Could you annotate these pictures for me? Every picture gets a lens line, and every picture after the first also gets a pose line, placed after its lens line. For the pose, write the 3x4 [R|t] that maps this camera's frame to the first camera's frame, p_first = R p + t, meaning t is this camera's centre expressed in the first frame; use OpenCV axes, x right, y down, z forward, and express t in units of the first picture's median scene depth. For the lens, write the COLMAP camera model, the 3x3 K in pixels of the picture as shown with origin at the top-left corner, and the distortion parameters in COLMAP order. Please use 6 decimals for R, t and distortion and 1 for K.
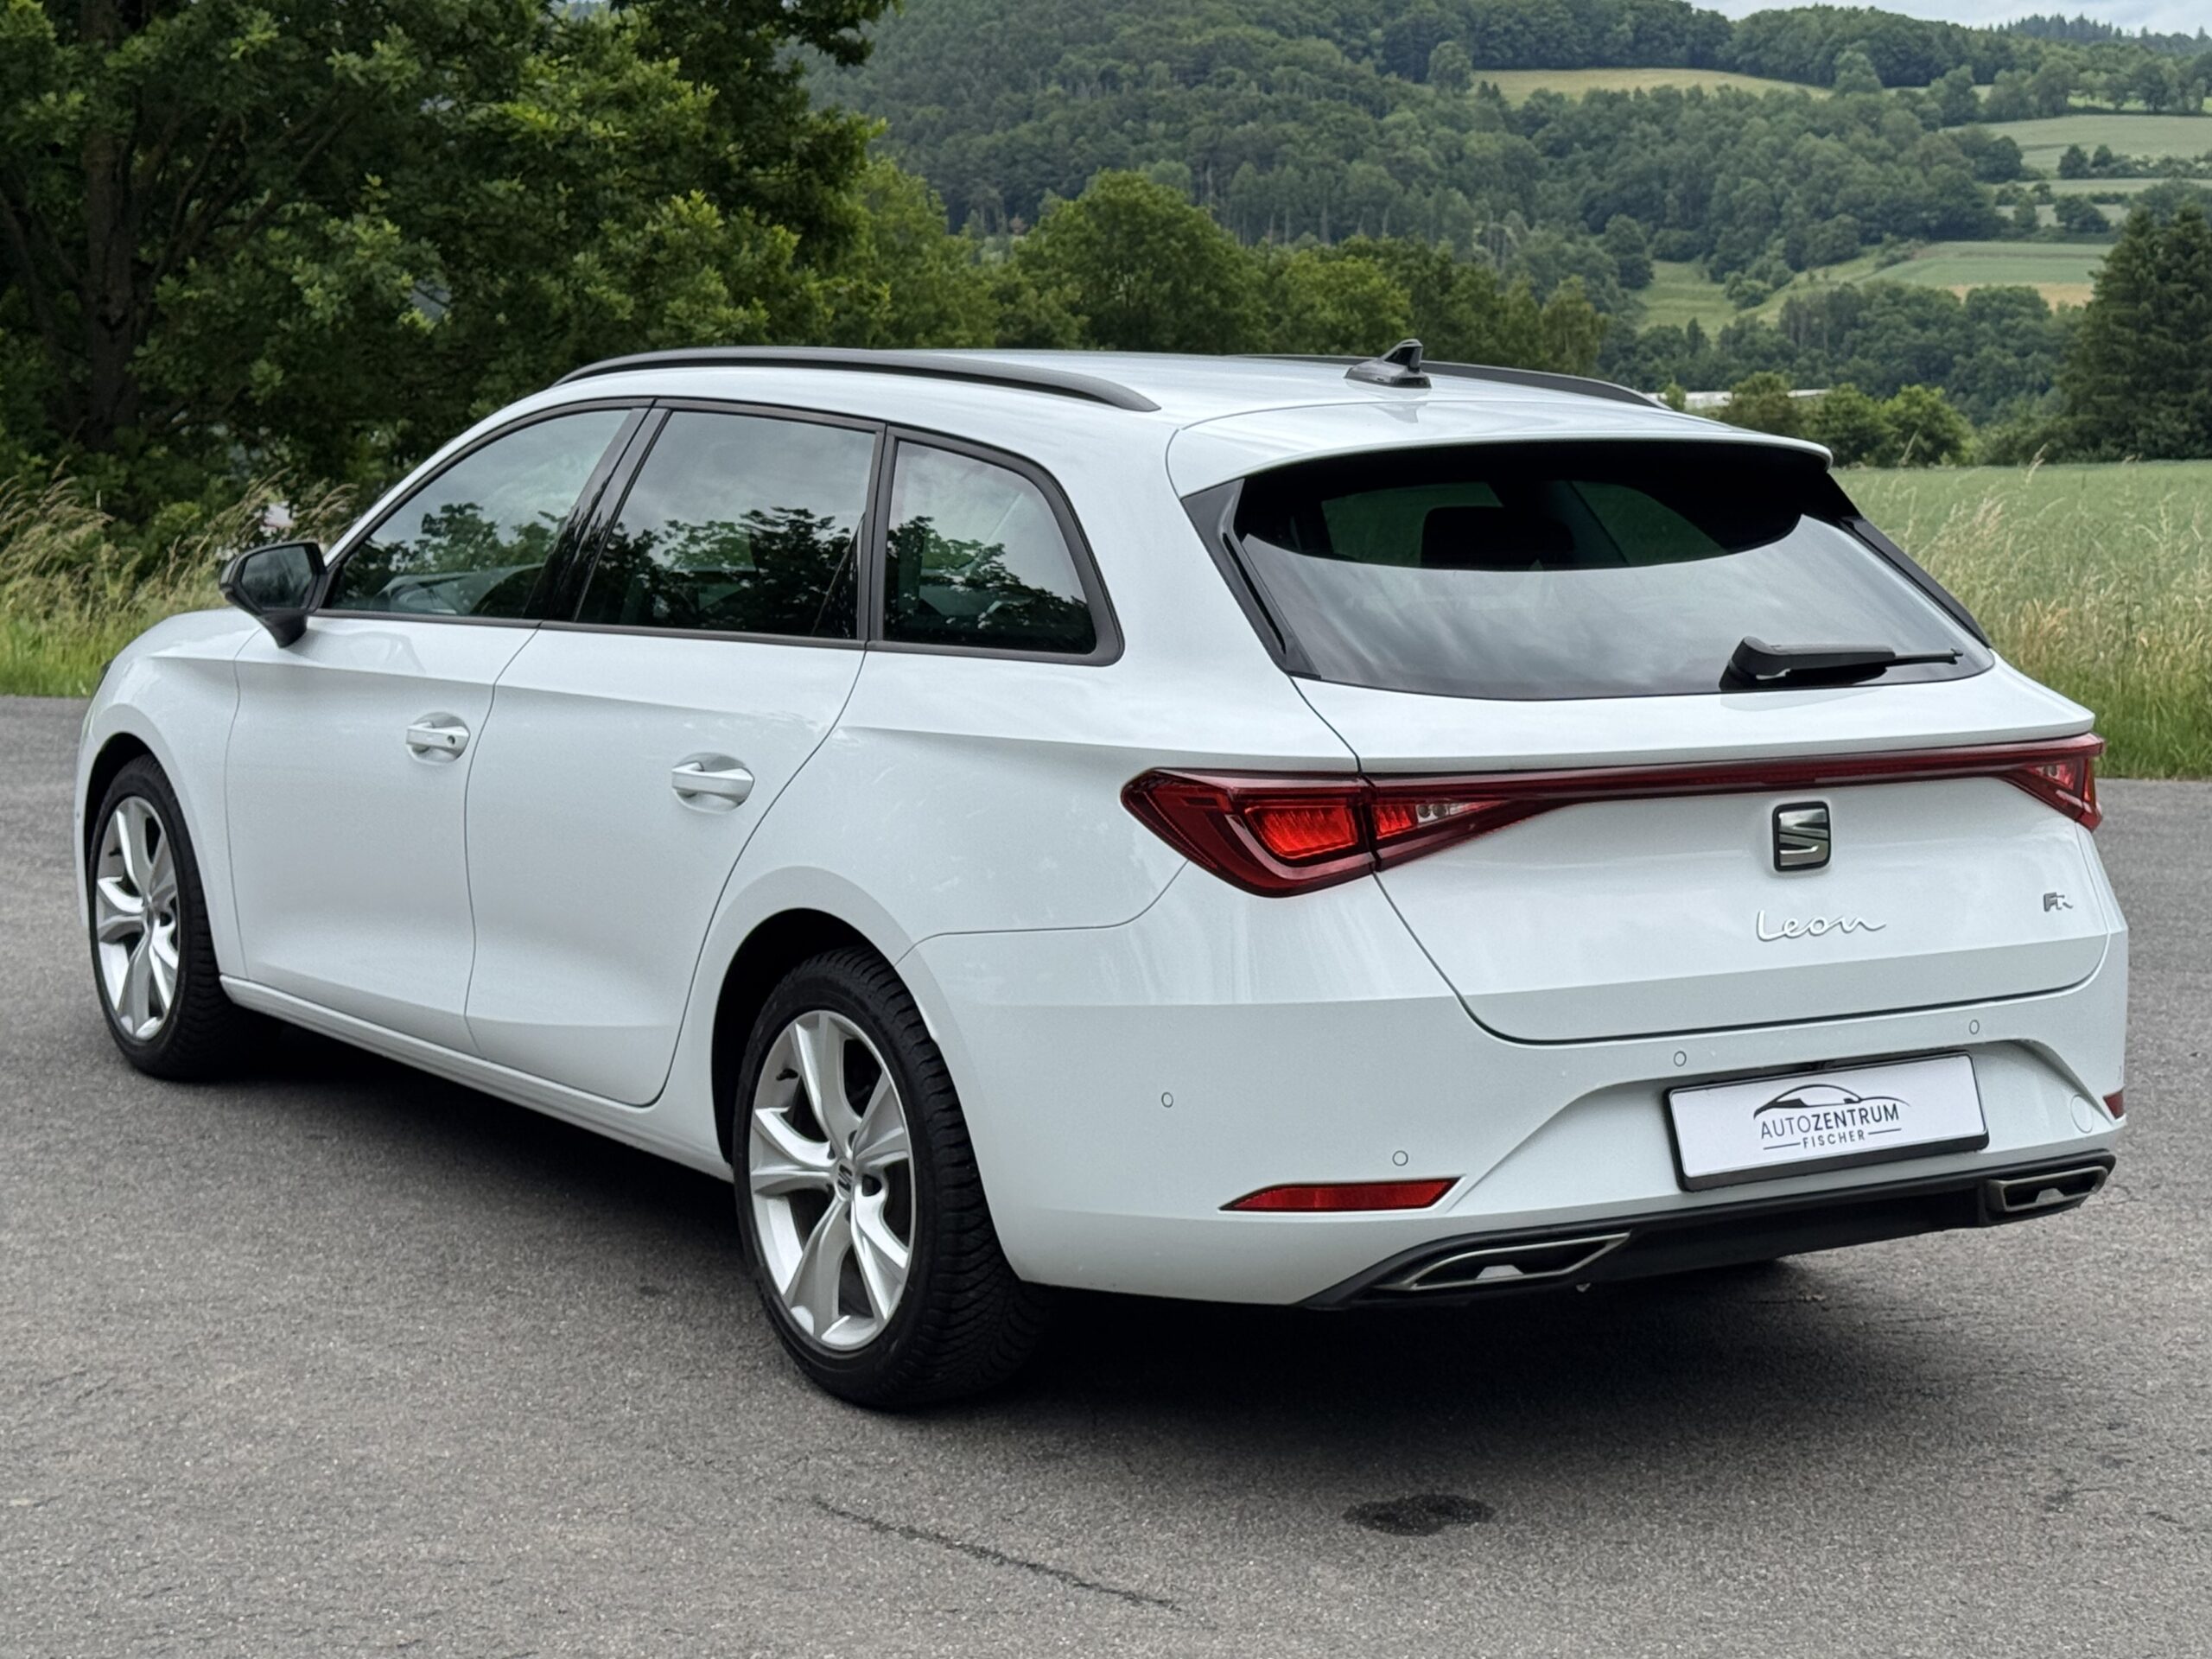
lens RADIAL K [[4051.6, 0, 1106.0], [0, 4051.6, 829.5], [0, 0, 1]] dist [0.157342, -0.370049]
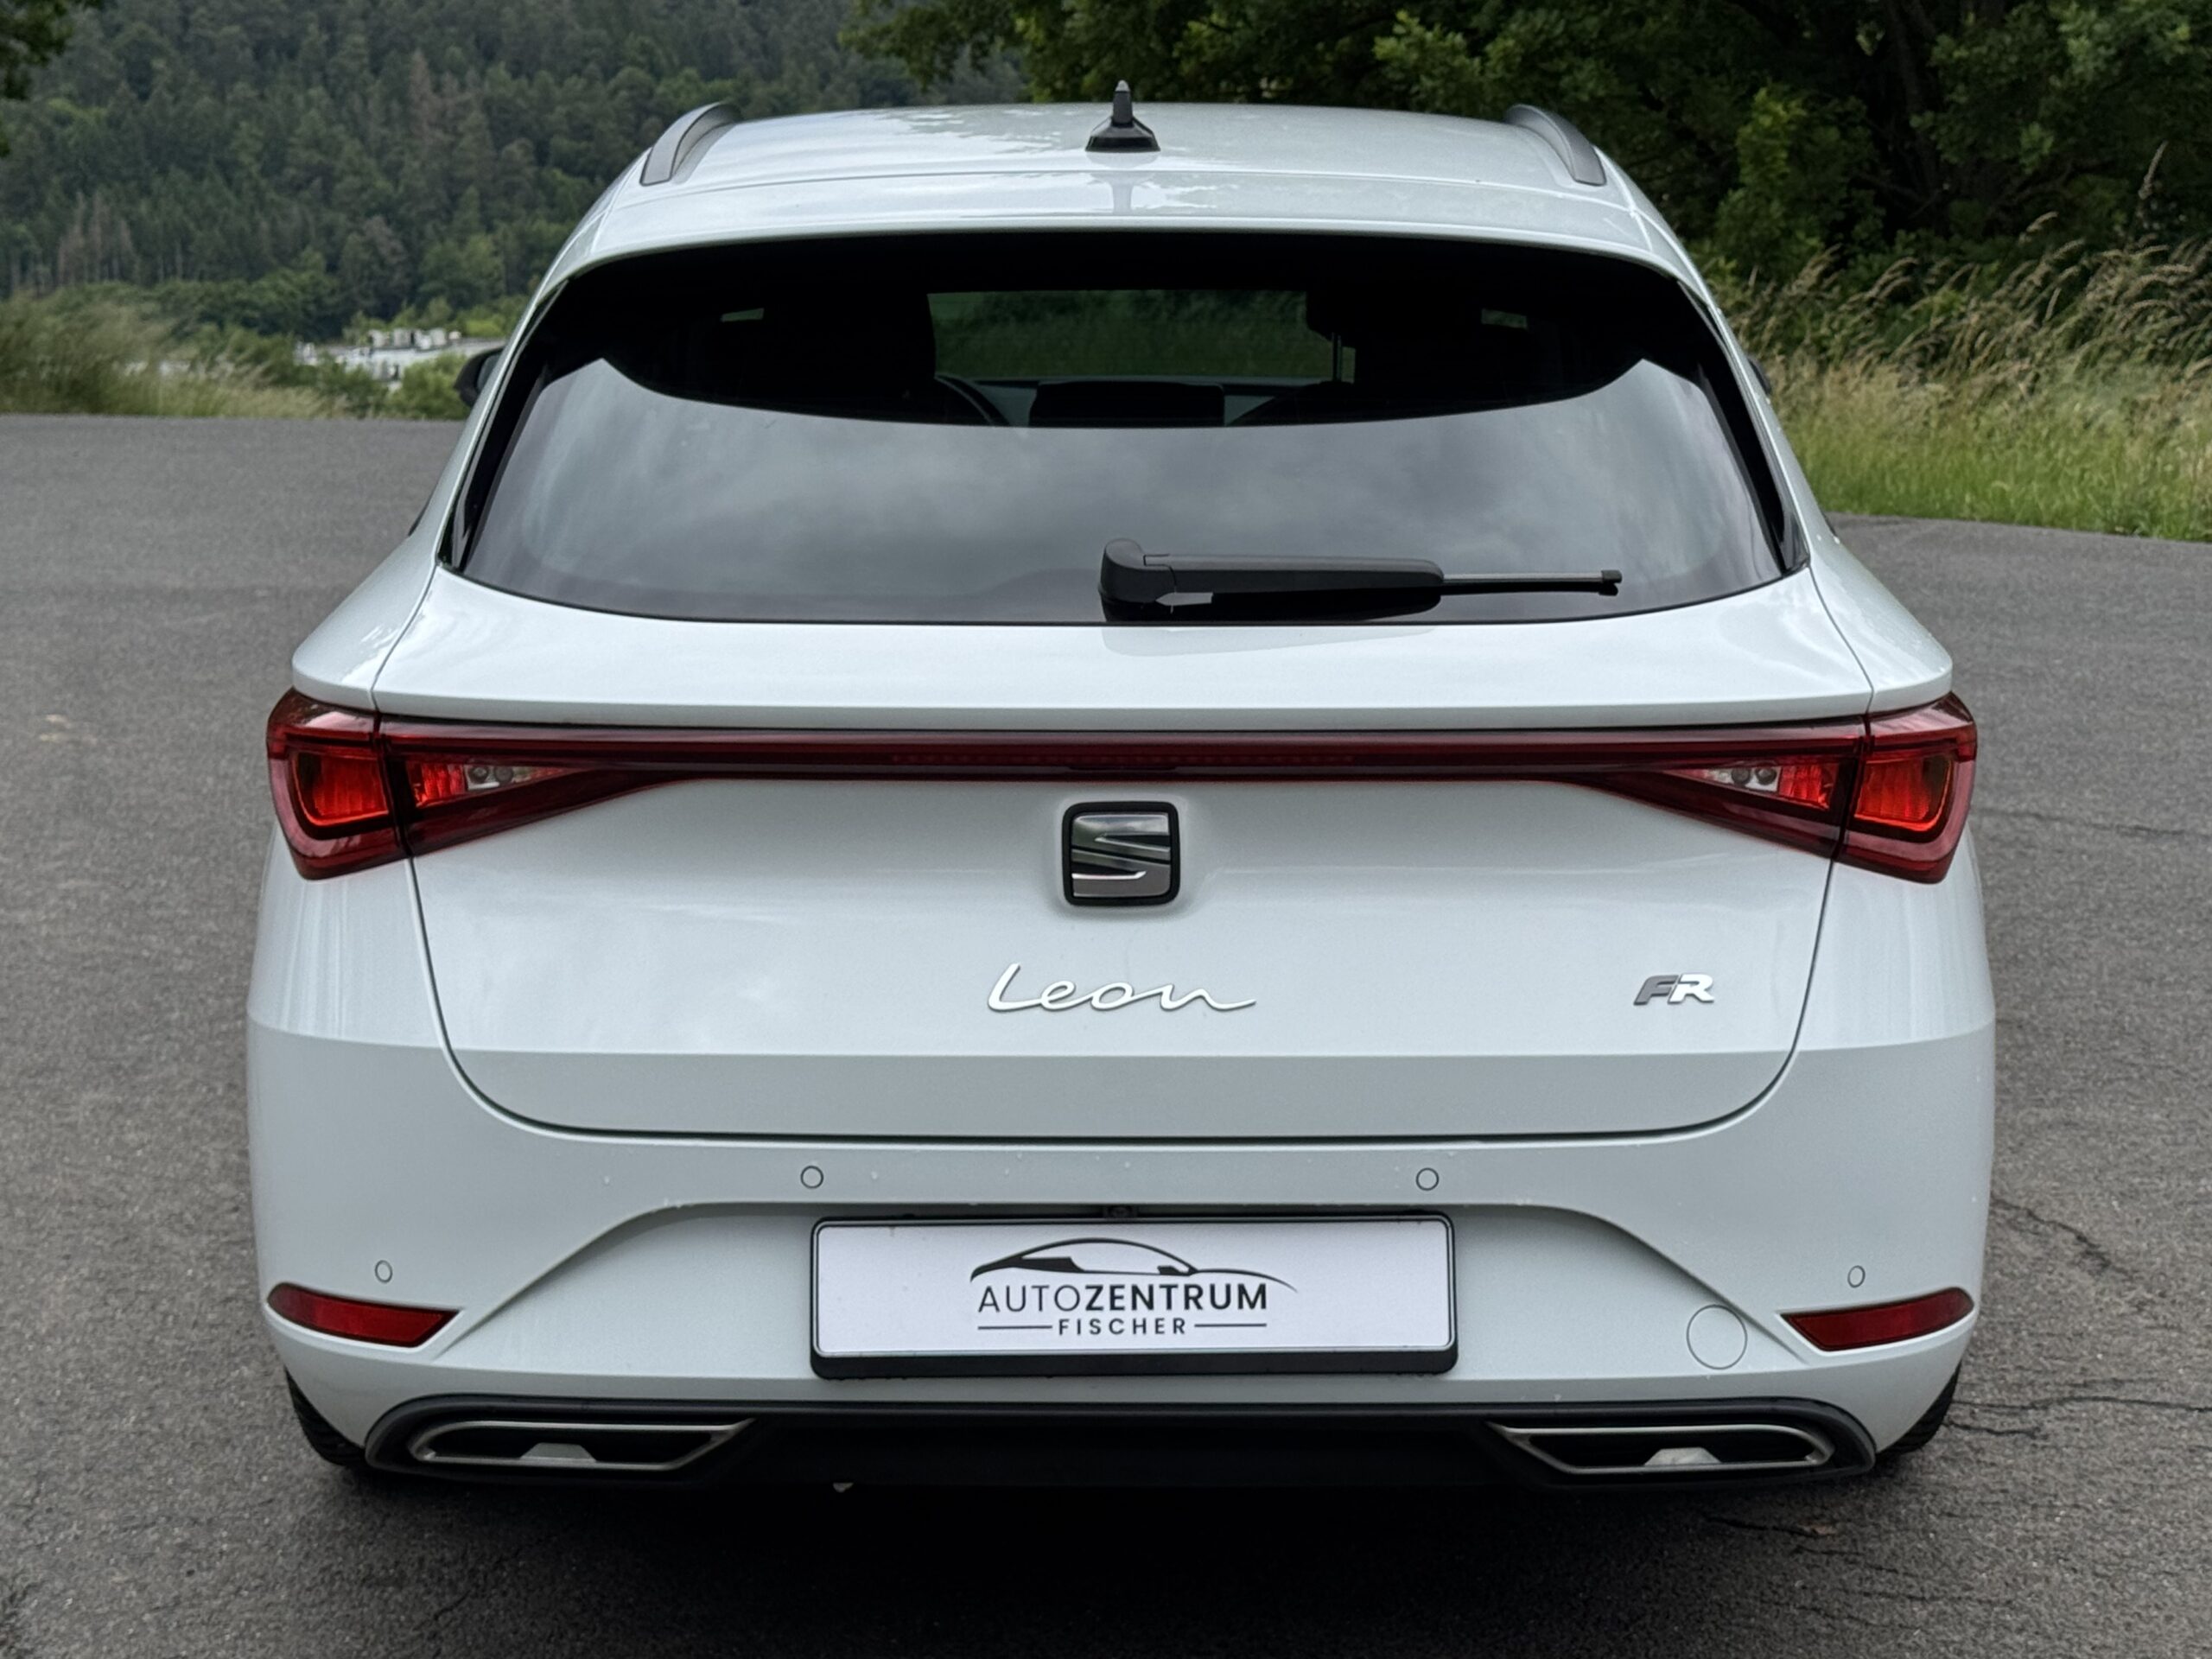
lens RADIAL K [[4051.6, 0, 1106.0], [0, 4051.6, 829.5], [0, 0, 1]] dist [0.157342, -0.370049]
pose [[0.830765, 0.085775, -0.549975, 0.519975], [-0.055197, 0.995880, 0.071941, -0.048099], [0.553880, -0.029409, 0.832077, 0.464218]]
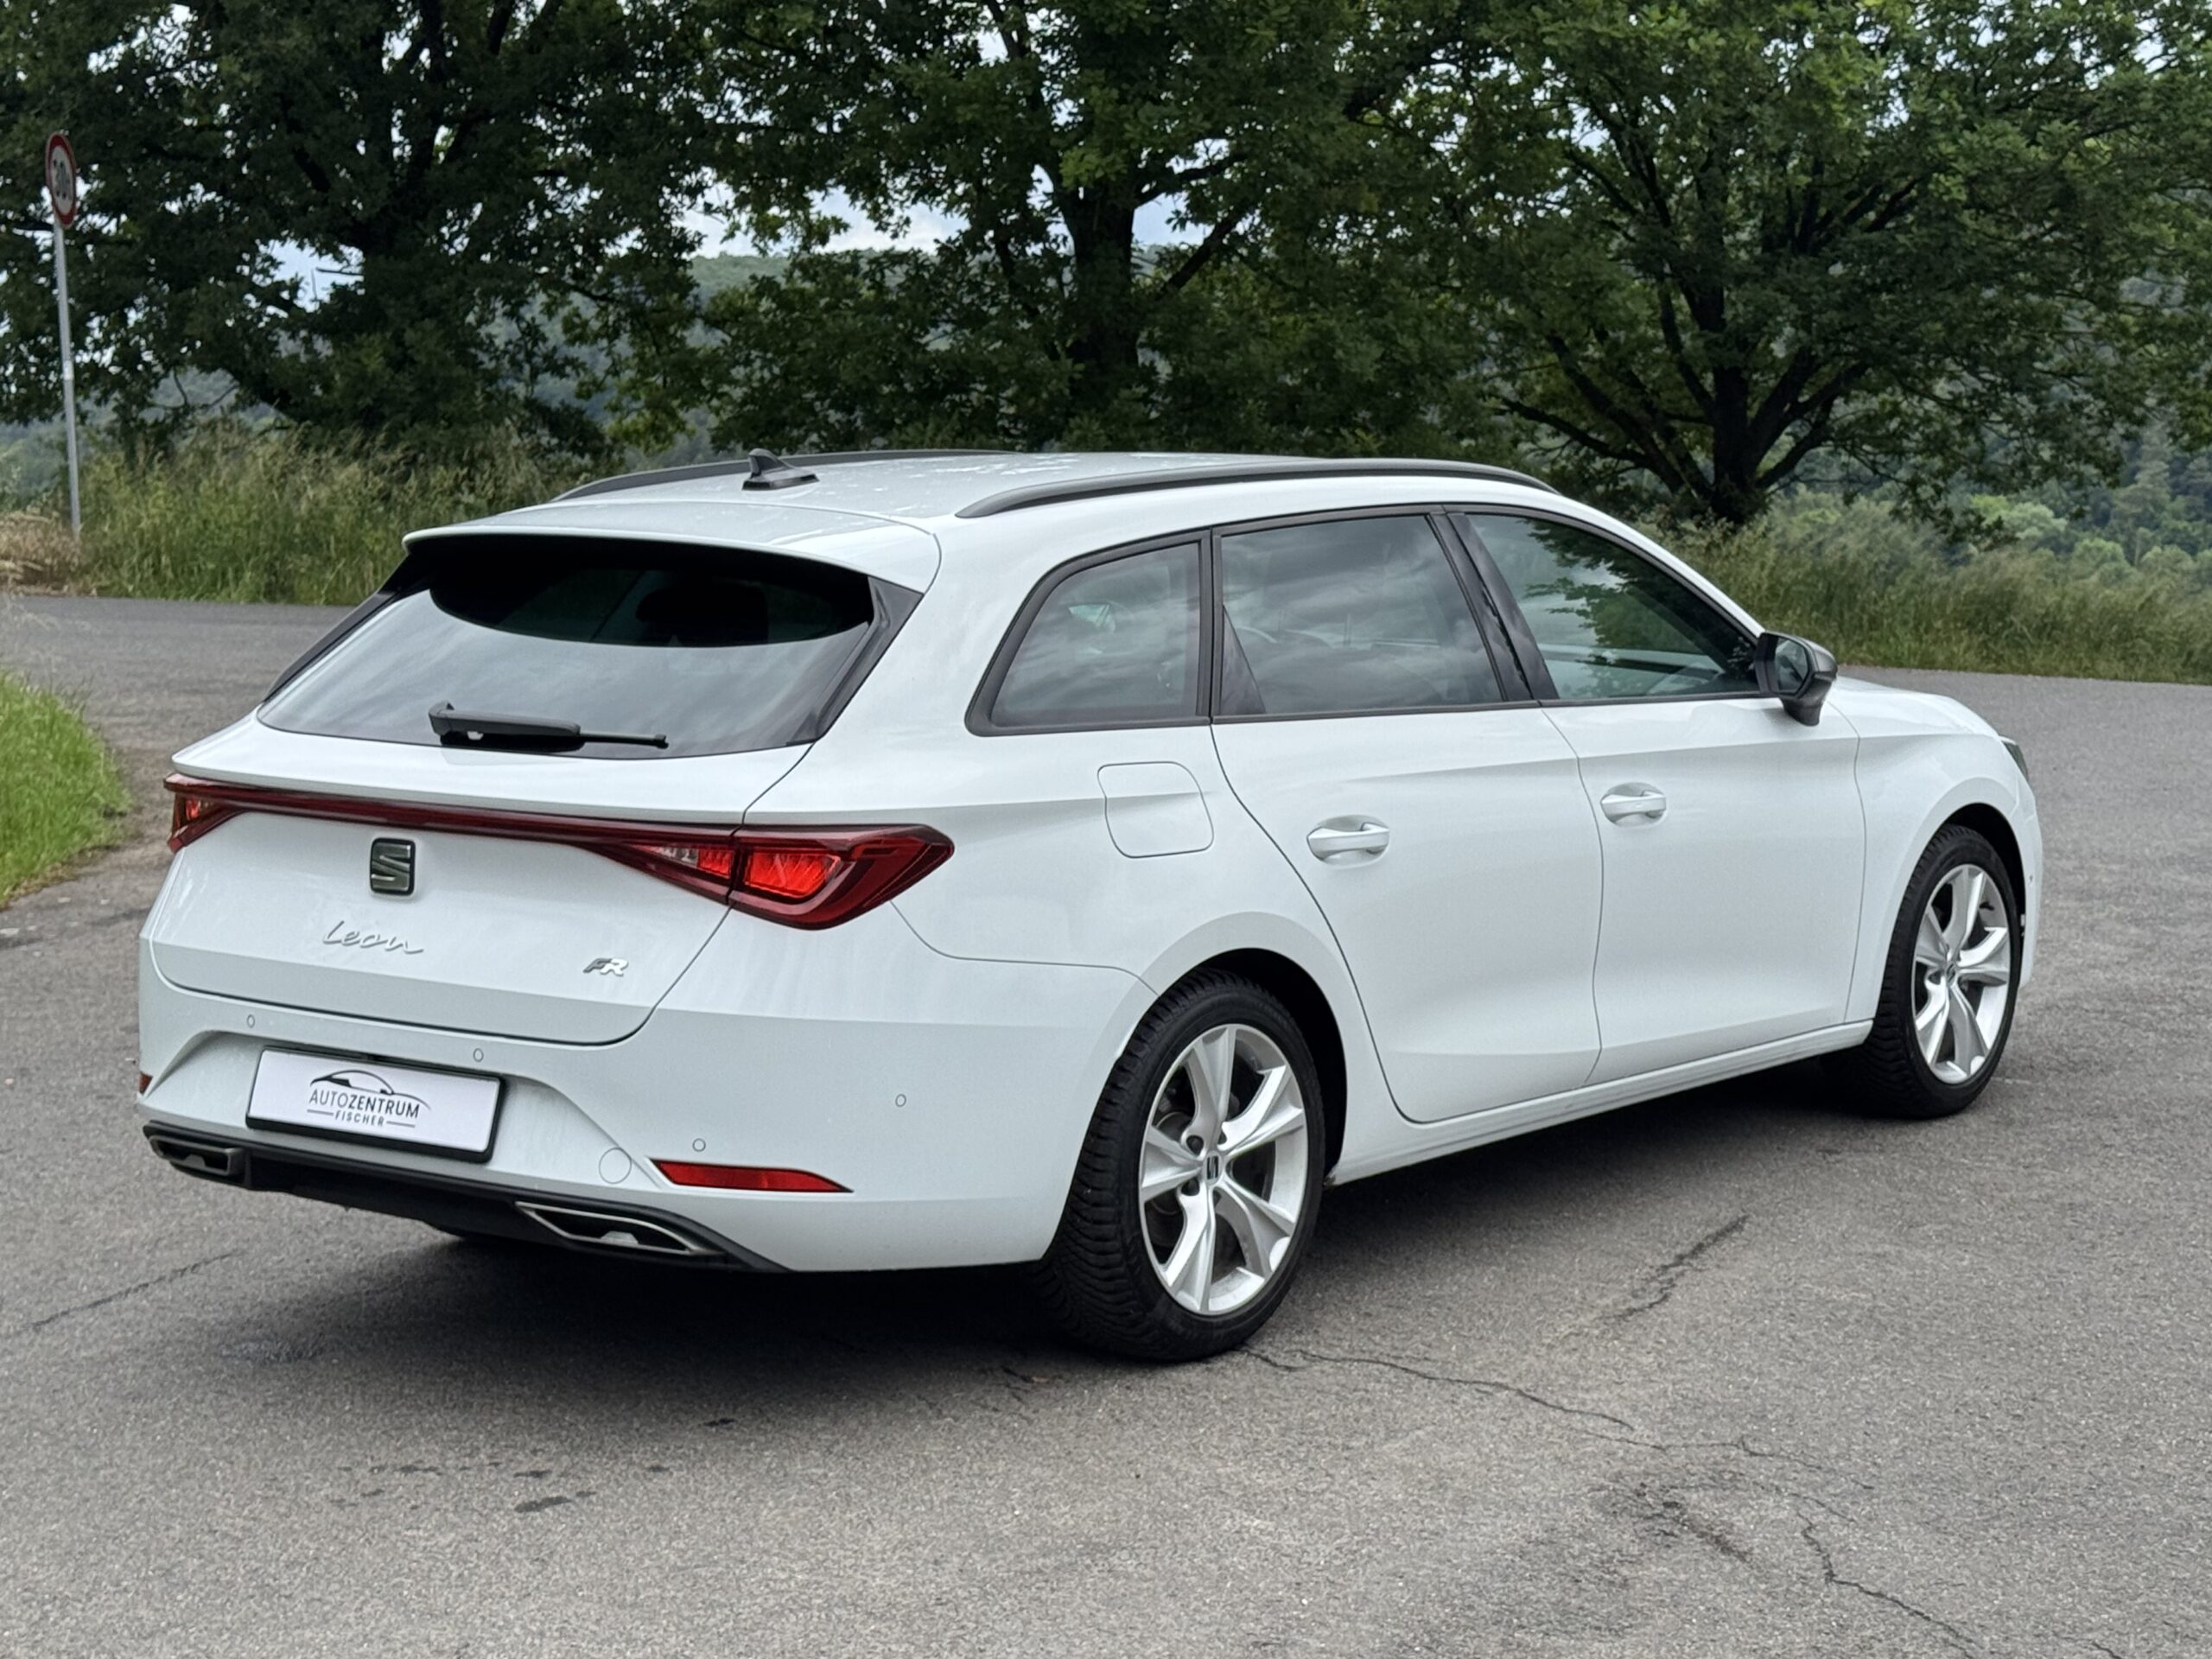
lens RADIAL K [[4051.6, 0, 1106.0], [0, 4051.6, 829.5], [0, 0, 1]] dist [0.157342, -0.370049]
pose [[0.326821, 0.090757, -0.940718, 1.361089], [-0.116230, 0.991682, 0.055294, -0.099335], [0.937912, 0.091269, 0.334651, 0.792984]]
